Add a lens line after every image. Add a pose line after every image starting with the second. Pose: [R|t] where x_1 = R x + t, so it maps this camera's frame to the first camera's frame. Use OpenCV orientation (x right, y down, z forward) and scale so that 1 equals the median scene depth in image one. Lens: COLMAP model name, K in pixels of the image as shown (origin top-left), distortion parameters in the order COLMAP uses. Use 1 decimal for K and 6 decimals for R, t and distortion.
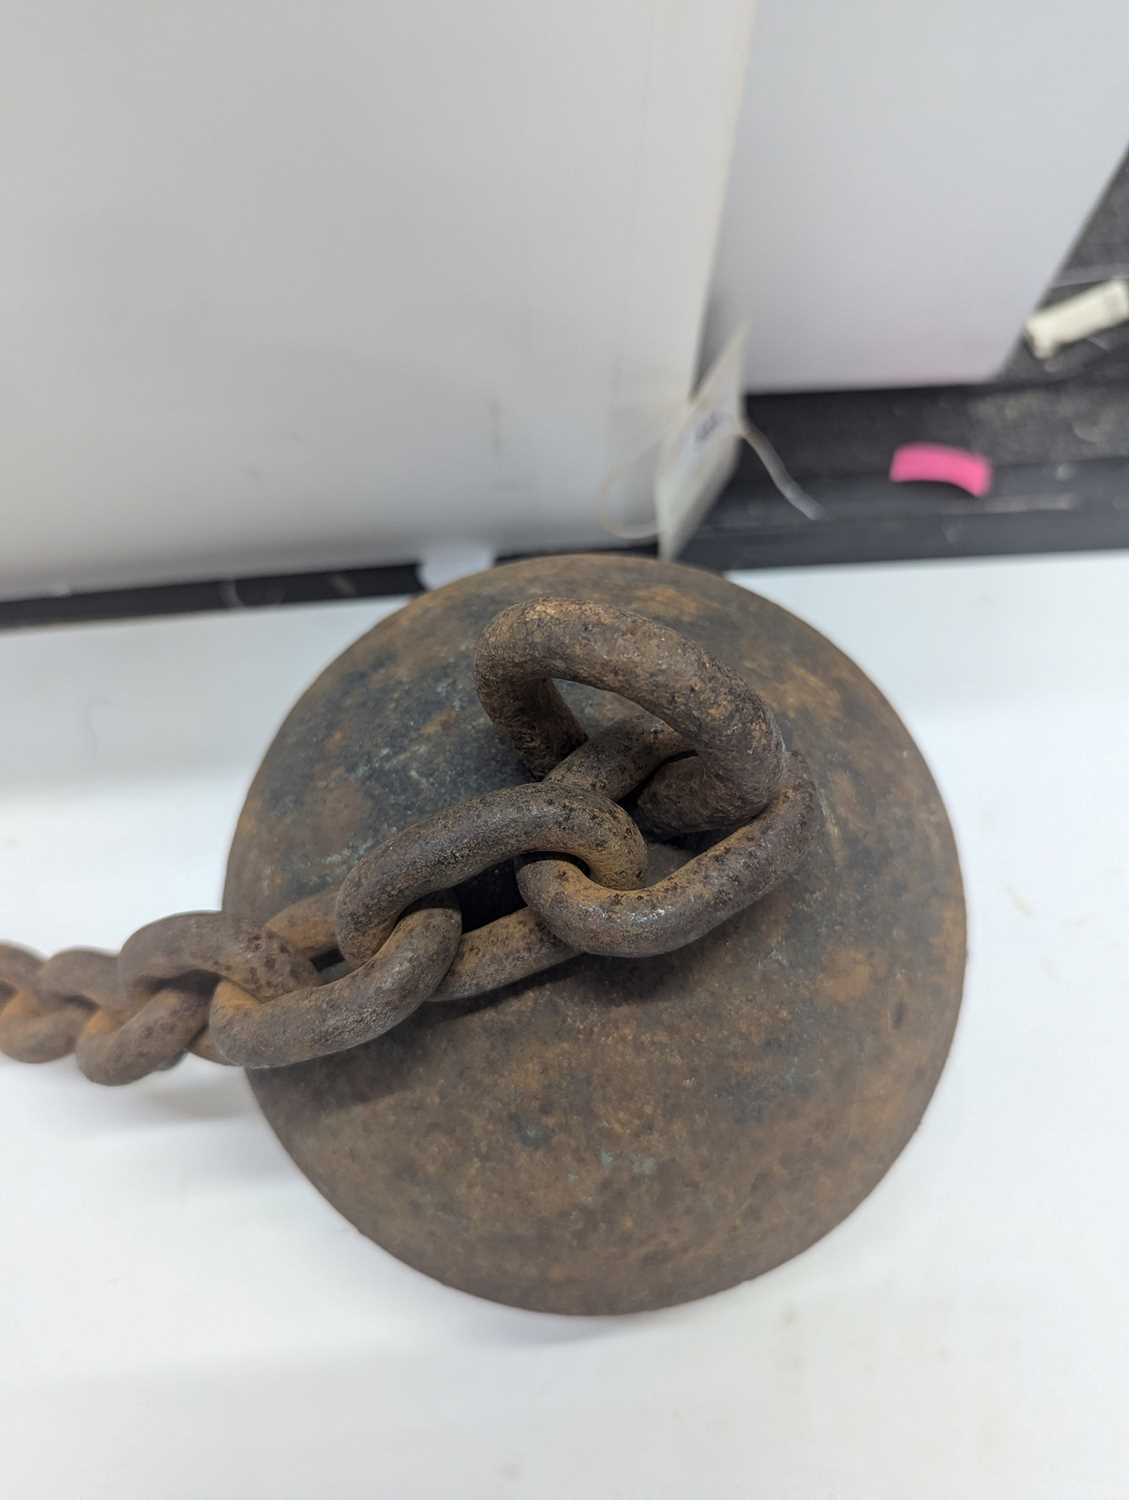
lens RADIAL K [[1060.0, 0, 564.5], [0, 1060.0, 750.0], [0, 0, 1]] dist [-0.020491, -0.000160]
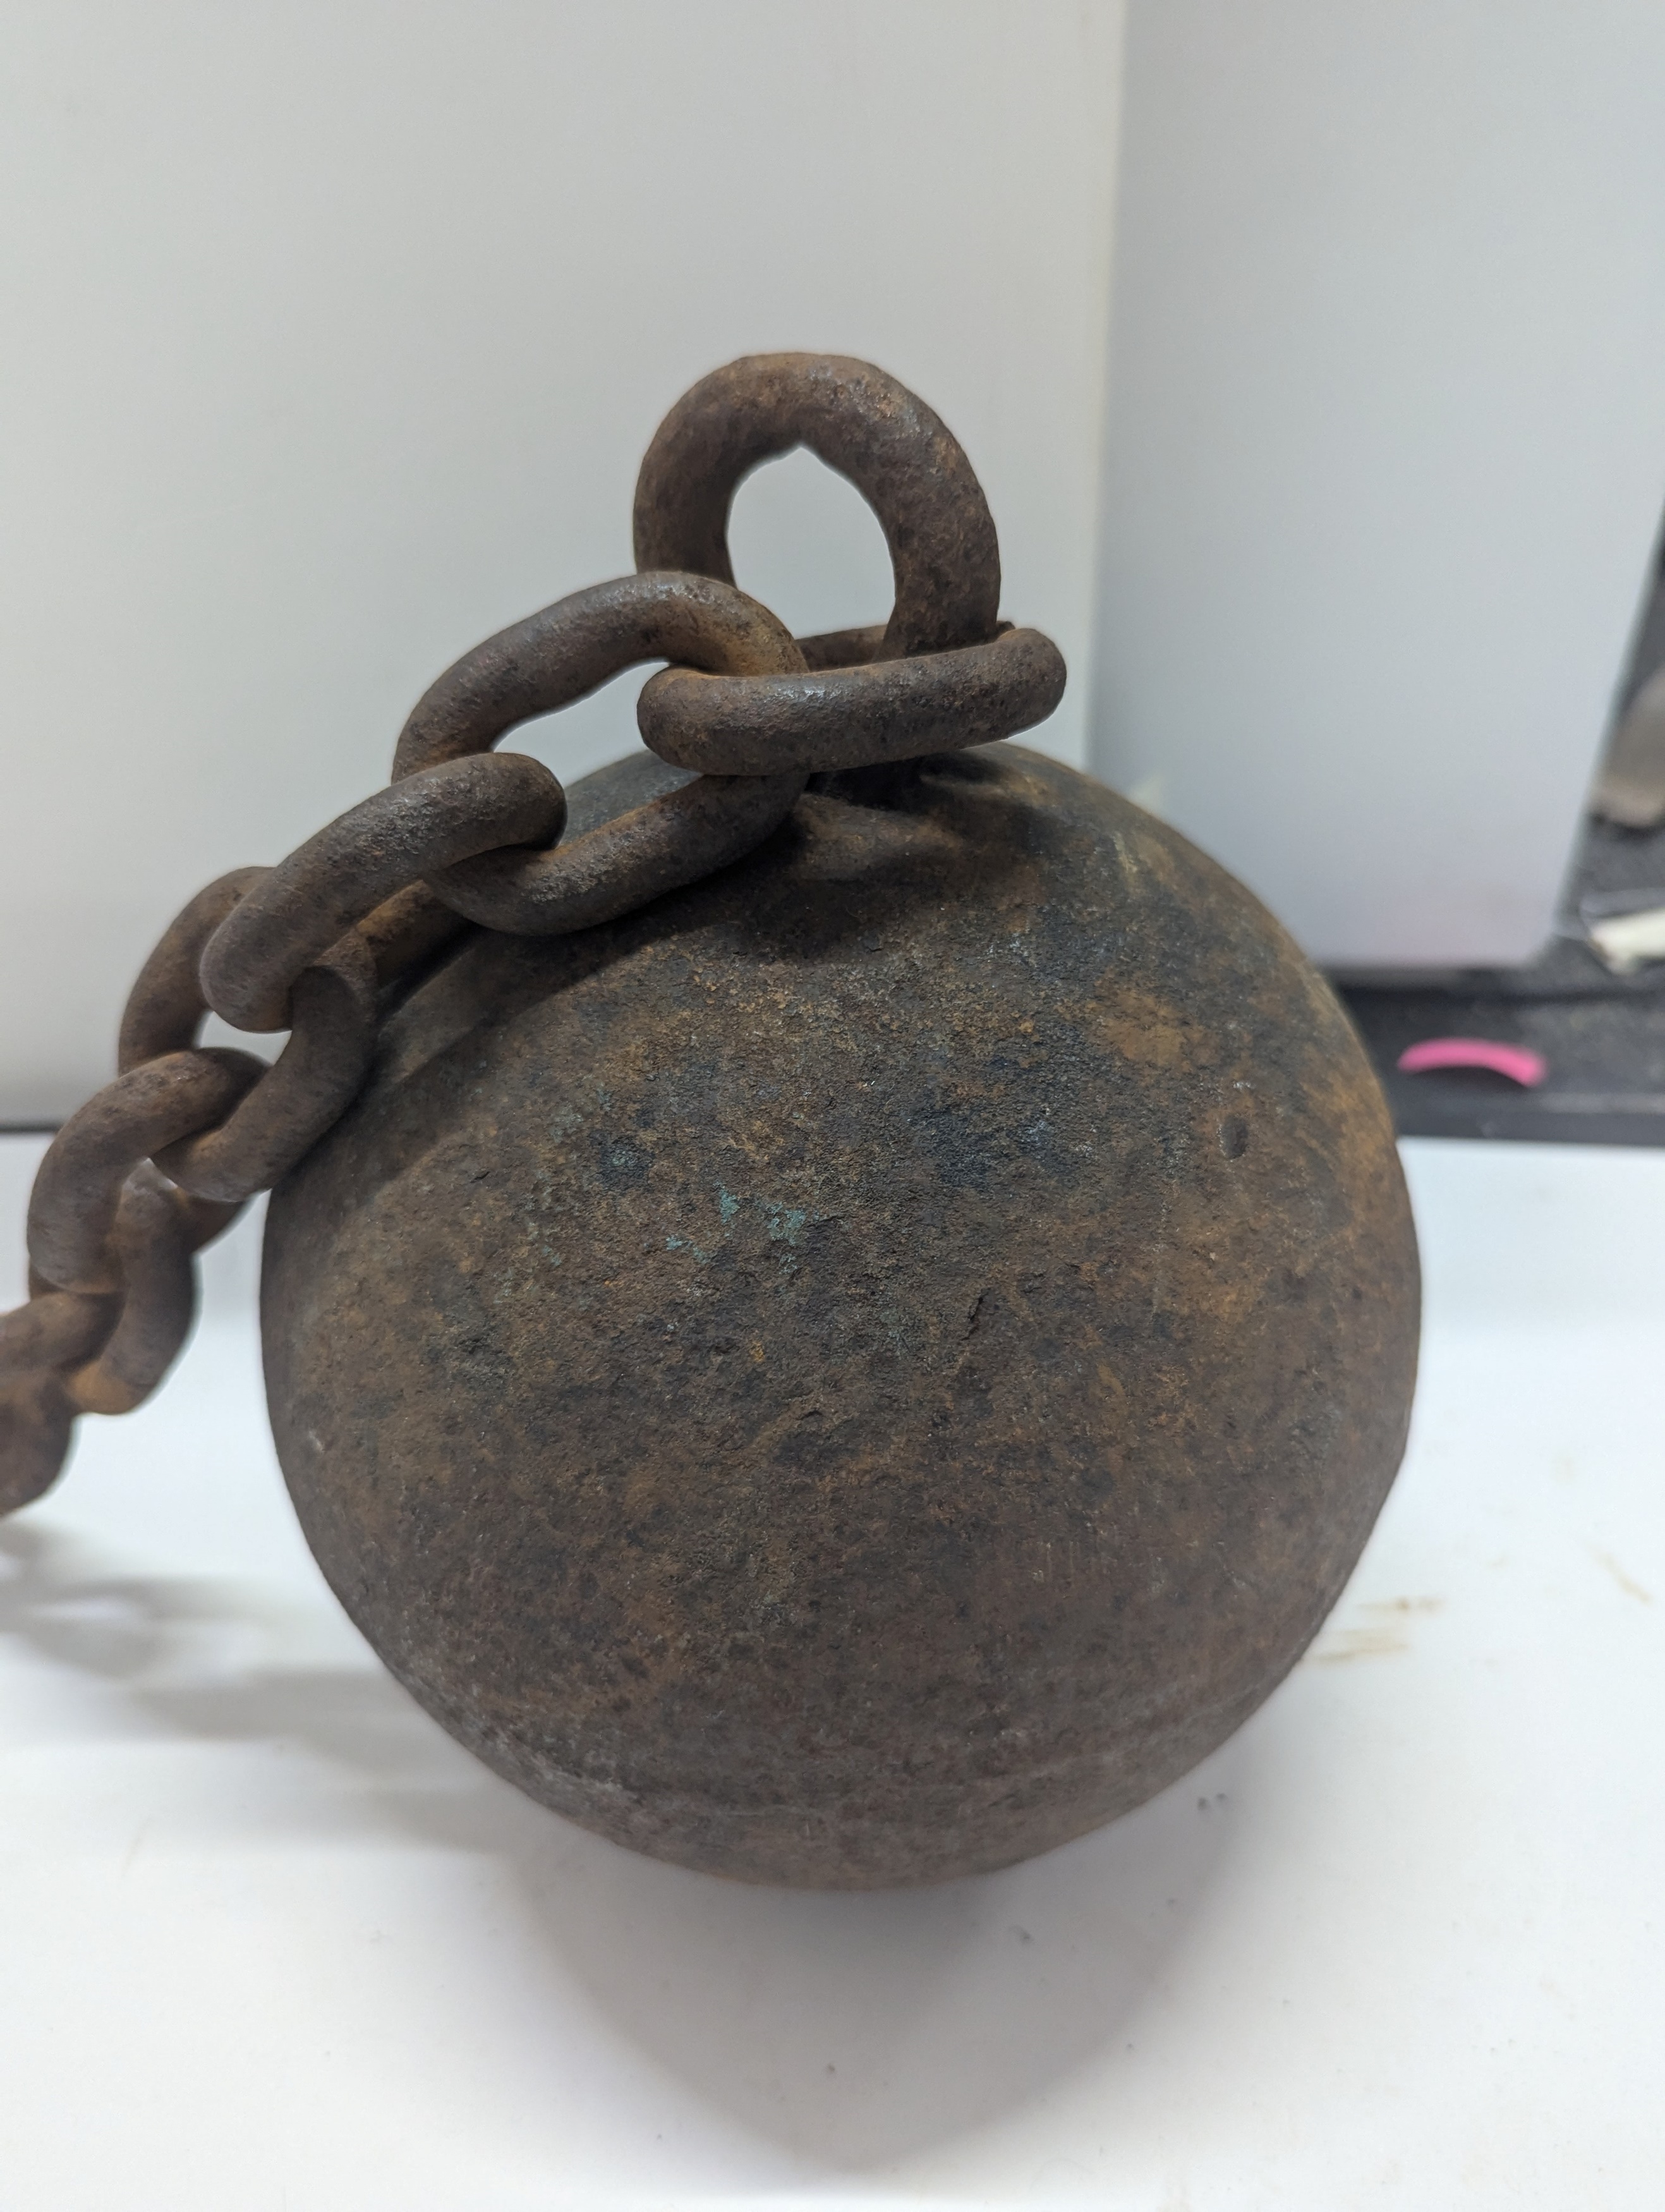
lens RADIAL K [[1539.5, 0, 832.5], [0, 1539.5, 1106.0], [0, 0, 1]] dist [0.010576, -0.001547]
pose [[0.987931, 0.048898, -0.146972, 0.230278], [-0.112861, 0.877123, -0.466817, 0.748121], [0.106086, 0.477771, 0.872056, 0.181716]]
